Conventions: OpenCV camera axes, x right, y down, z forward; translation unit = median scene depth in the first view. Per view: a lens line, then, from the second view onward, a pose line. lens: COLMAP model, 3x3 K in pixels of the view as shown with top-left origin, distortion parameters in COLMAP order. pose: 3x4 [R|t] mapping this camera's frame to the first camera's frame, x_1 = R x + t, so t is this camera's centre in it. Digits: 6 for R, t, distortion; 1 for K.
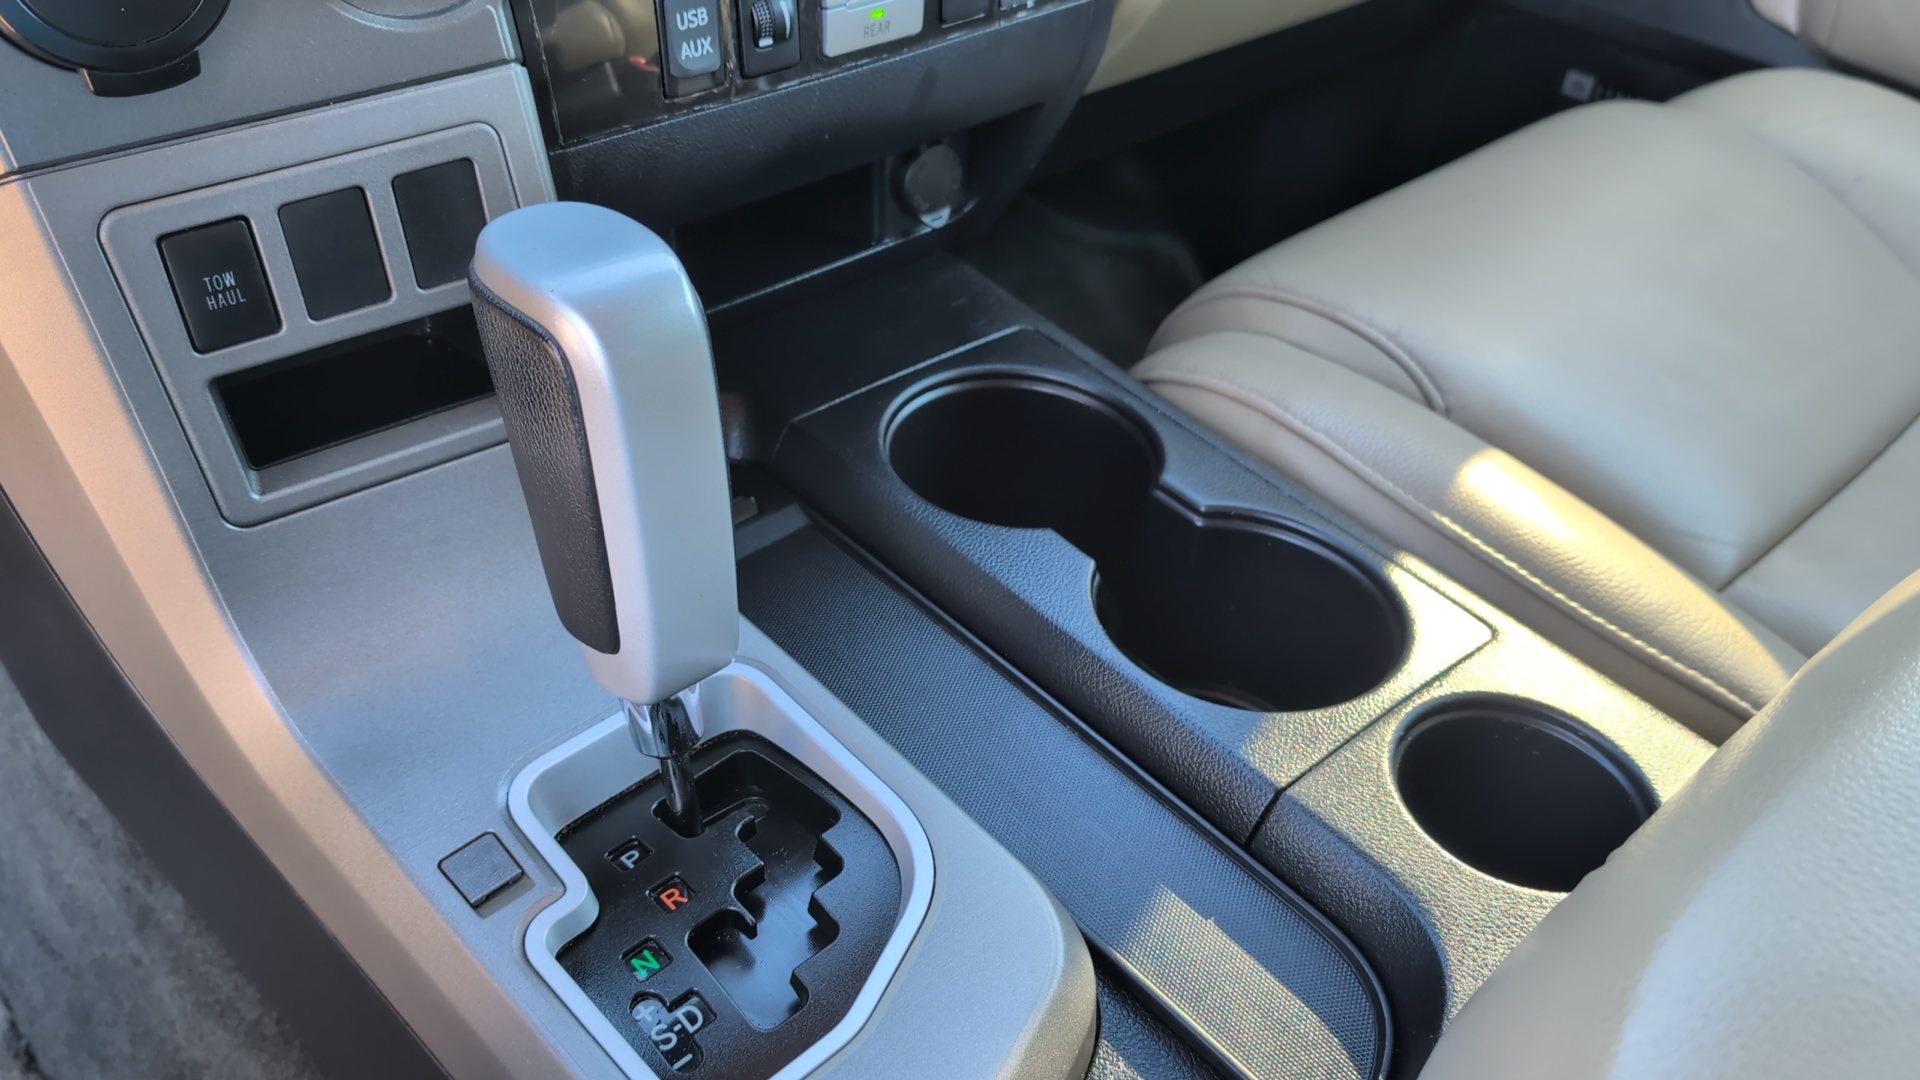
lens RADIAL K [[1625.4, 0, 960.0], [0, 1625.4, 540.0], [0, 0, 1]] dist [0.063520, -0.113464]
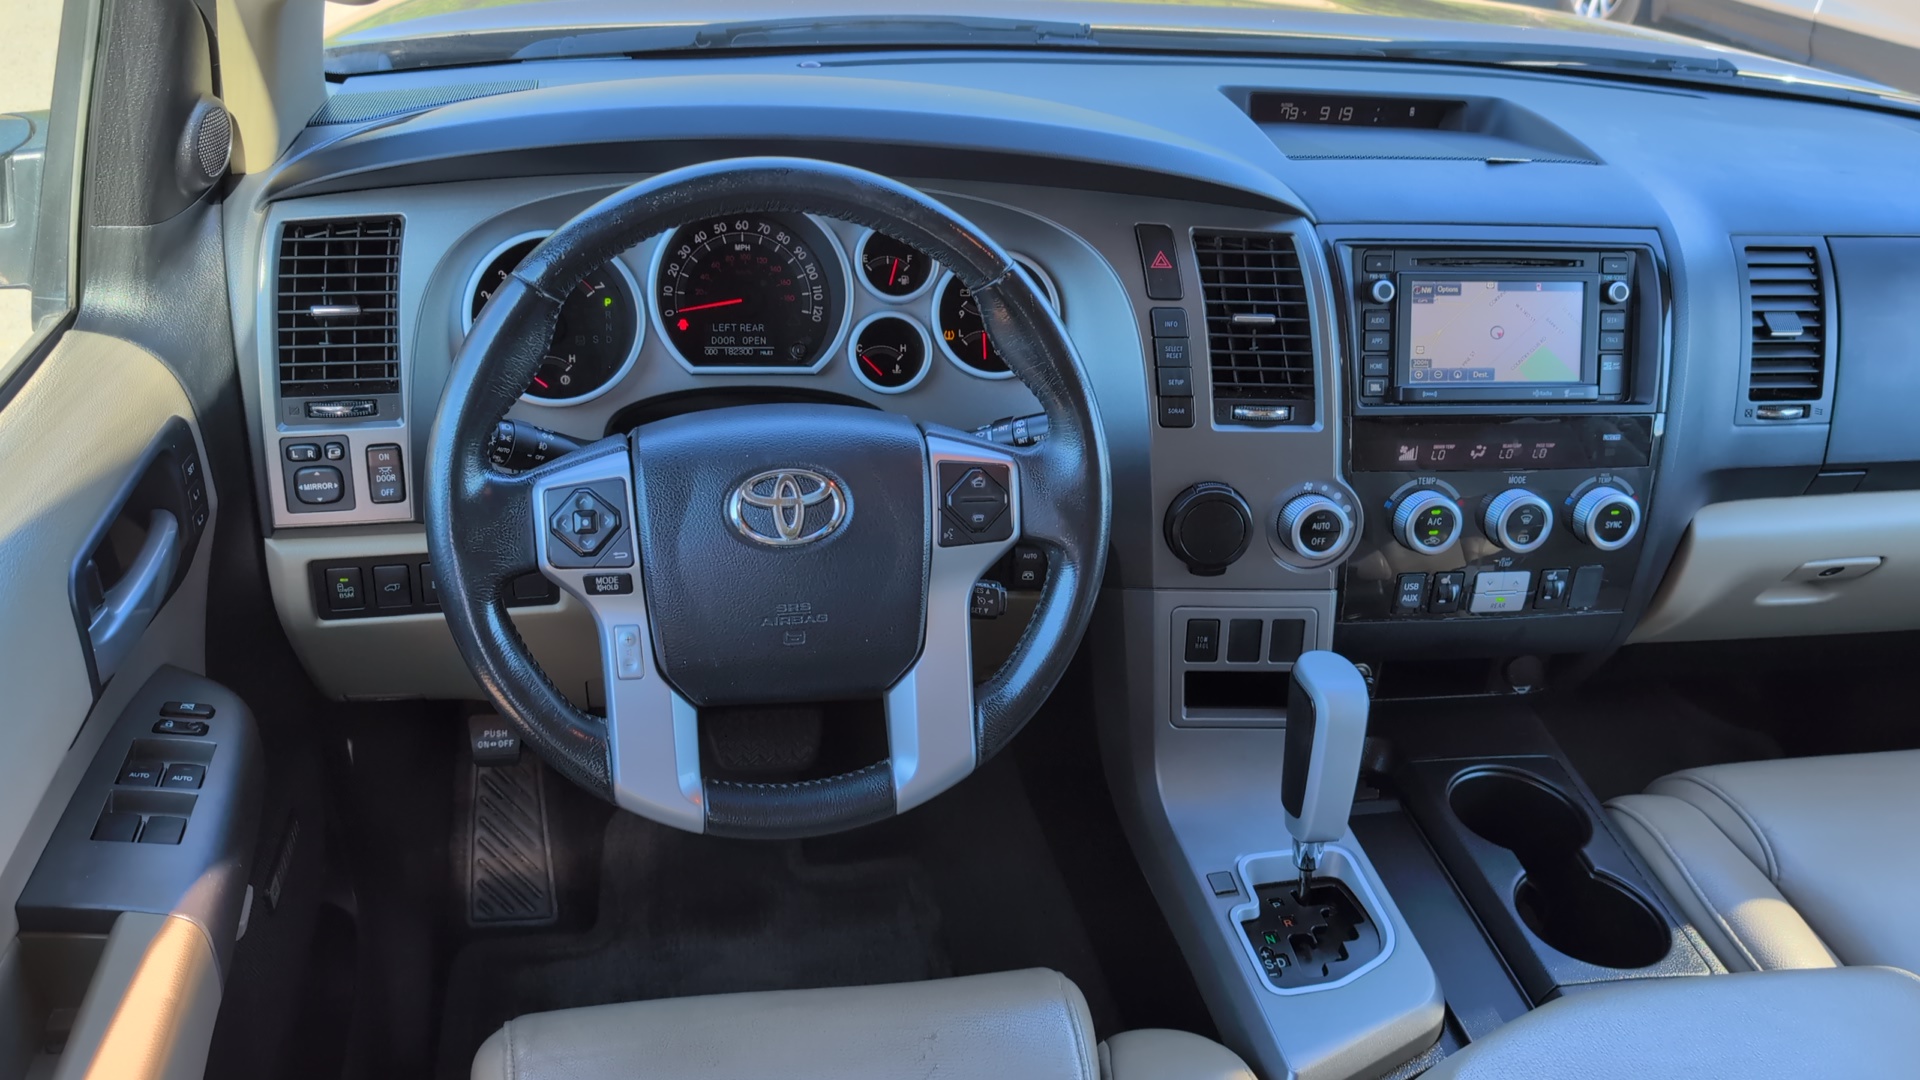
lens RADIAL K [[1625.4, 0, 960.0], [0, 1625.4, 540.0], [0, 0, 1]] dist [0.063520, -0.113464]
pose [[0.857602, 0.263940, -0.441423, 0.302325], [-0.343344, 0.932830, -0.109285, 0.104524], [0.382928, 0.245283, 0.890619, -1.382967]]
